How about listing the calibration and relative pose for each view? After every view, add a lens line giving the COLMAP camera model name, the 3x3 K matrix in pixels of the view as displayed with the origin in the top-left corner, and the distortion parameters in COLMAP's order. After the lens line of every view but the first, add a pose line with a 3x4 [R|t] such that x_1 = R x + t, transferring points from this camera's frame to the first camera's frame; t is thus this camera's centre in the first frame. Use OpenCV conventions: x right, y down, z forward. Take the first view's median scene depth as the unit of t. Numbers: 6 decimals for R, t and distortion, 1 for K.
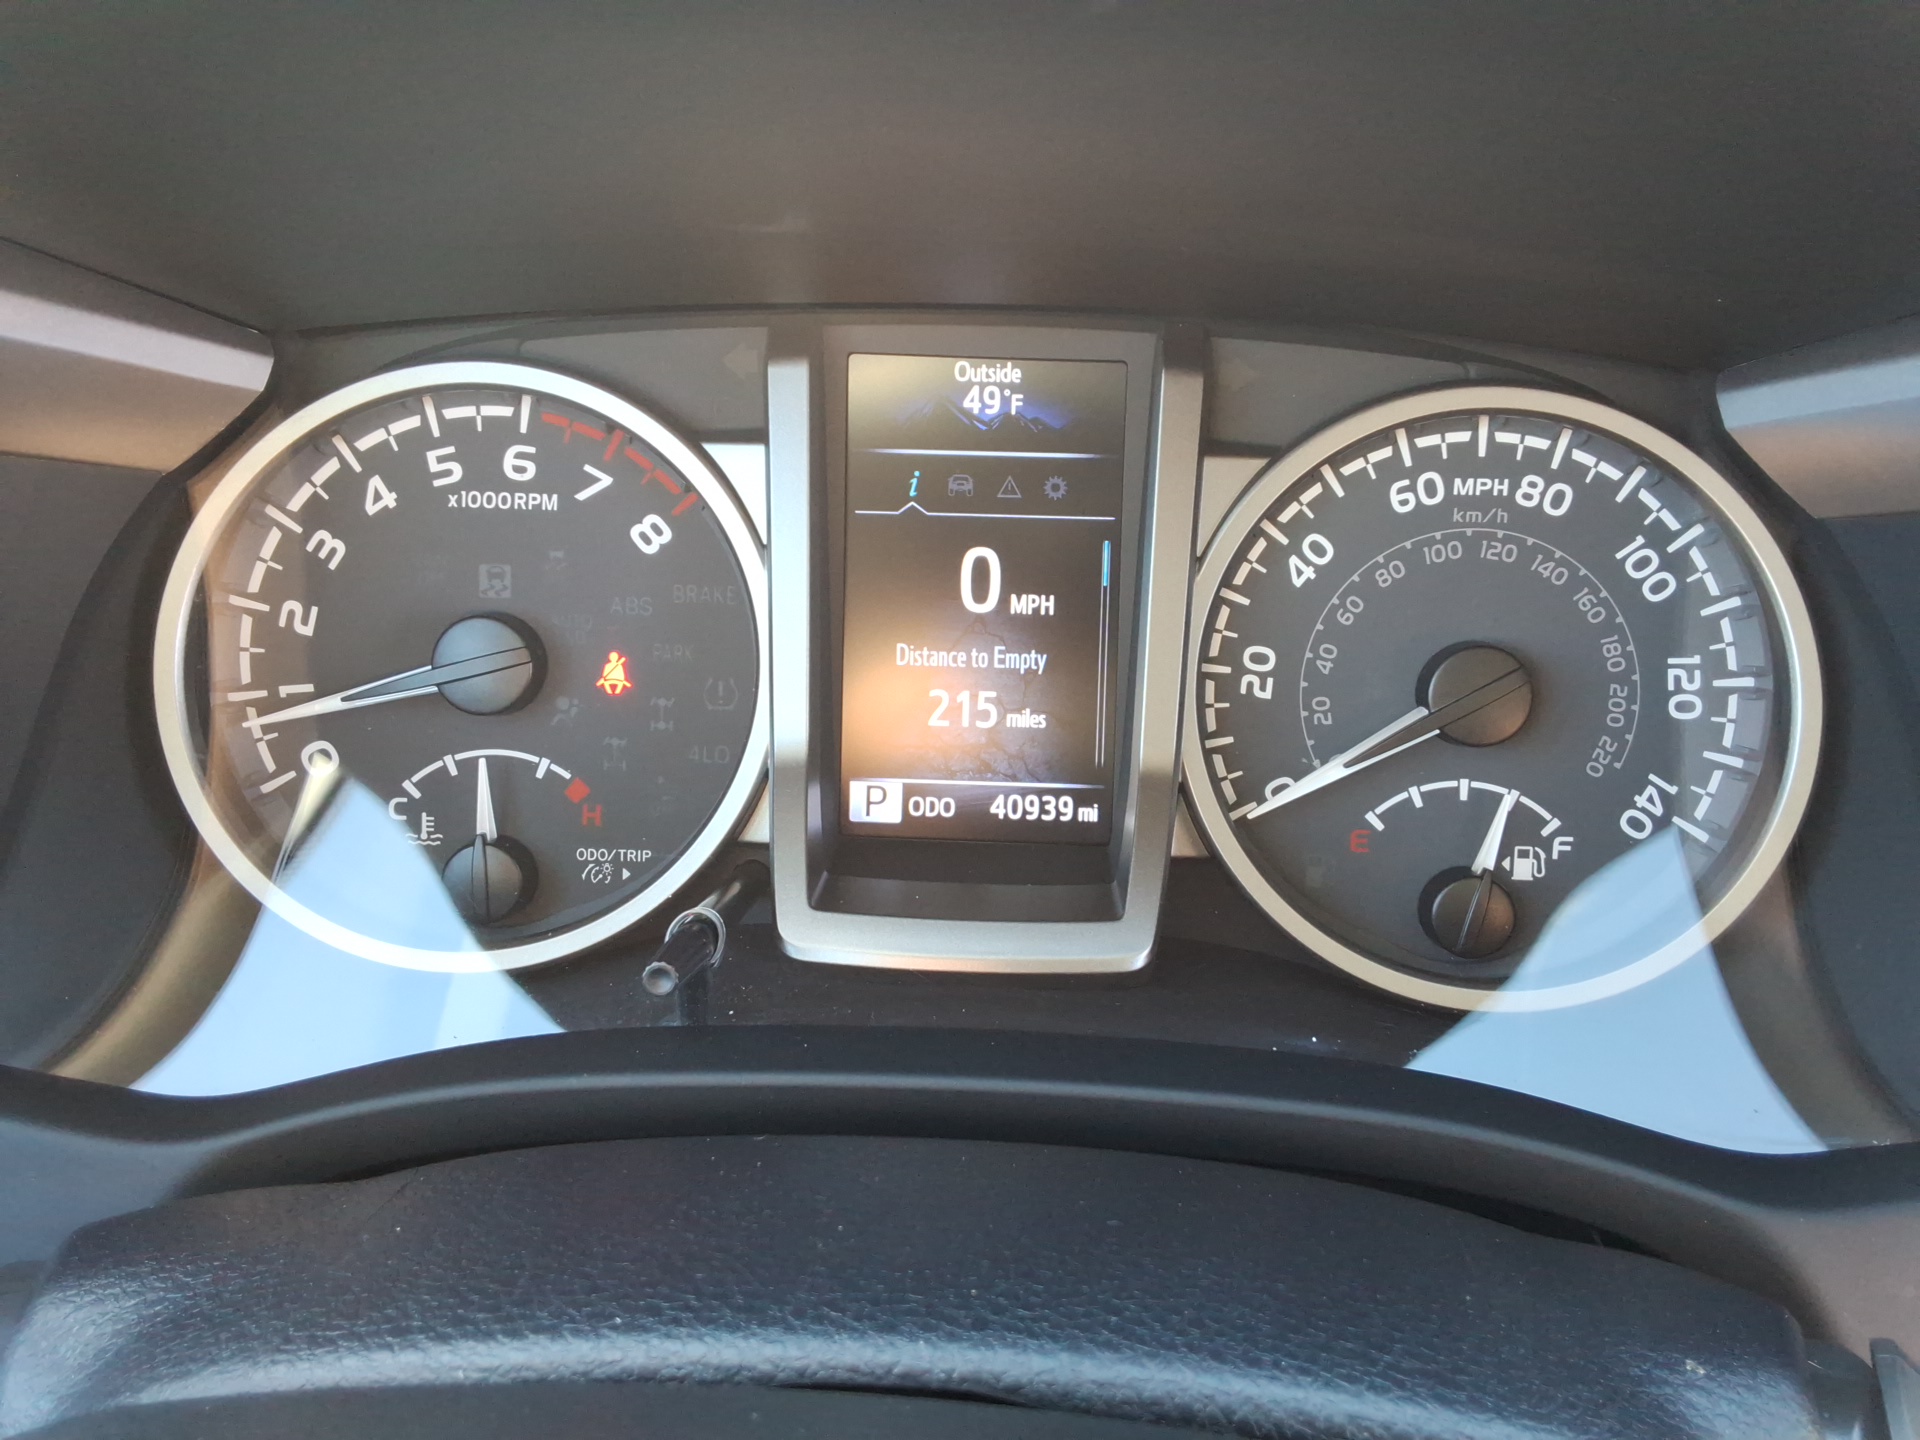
lens RADIAL K [[1535.0, 0, 960.0], [0, 1535.0, 720.0], [0, 0, 1]] dist [0.126850, -0.183886]
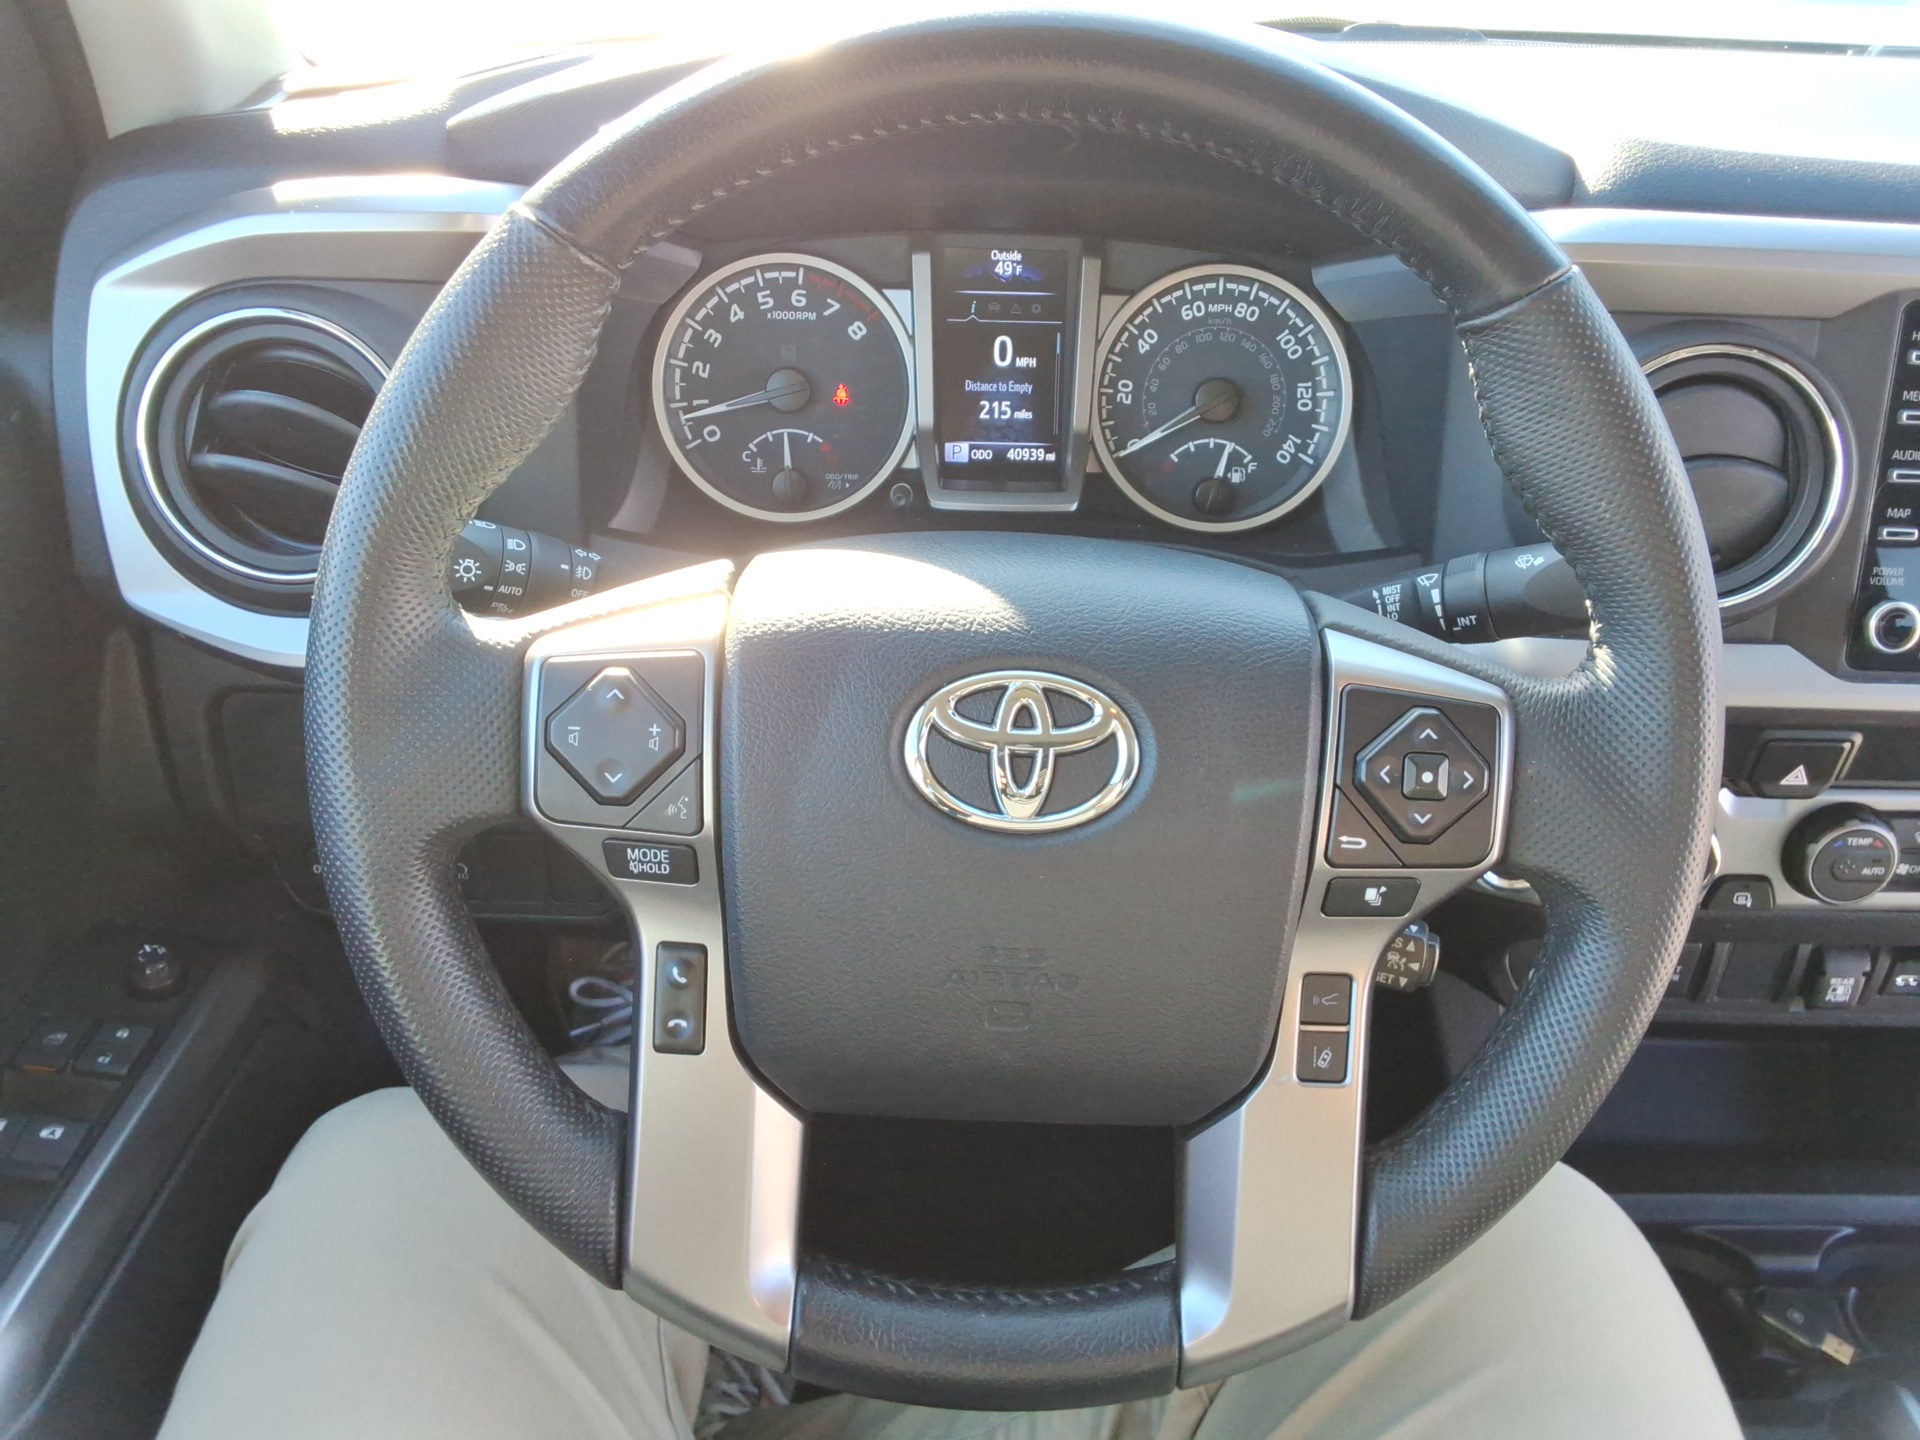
lens RADIAL K [[1535.0, 0, 960.0], [0, 1535.0, 720.0], [0, 0, 1]] dist [0.126850, -0.183886]
pose [[0.998682, -0.015071, 0.049070, -0.171118], [0.008749, 0.991918, 0.126575, 0.159865], [-0.050581, -0.125979, 0.990743, -1.323299]]
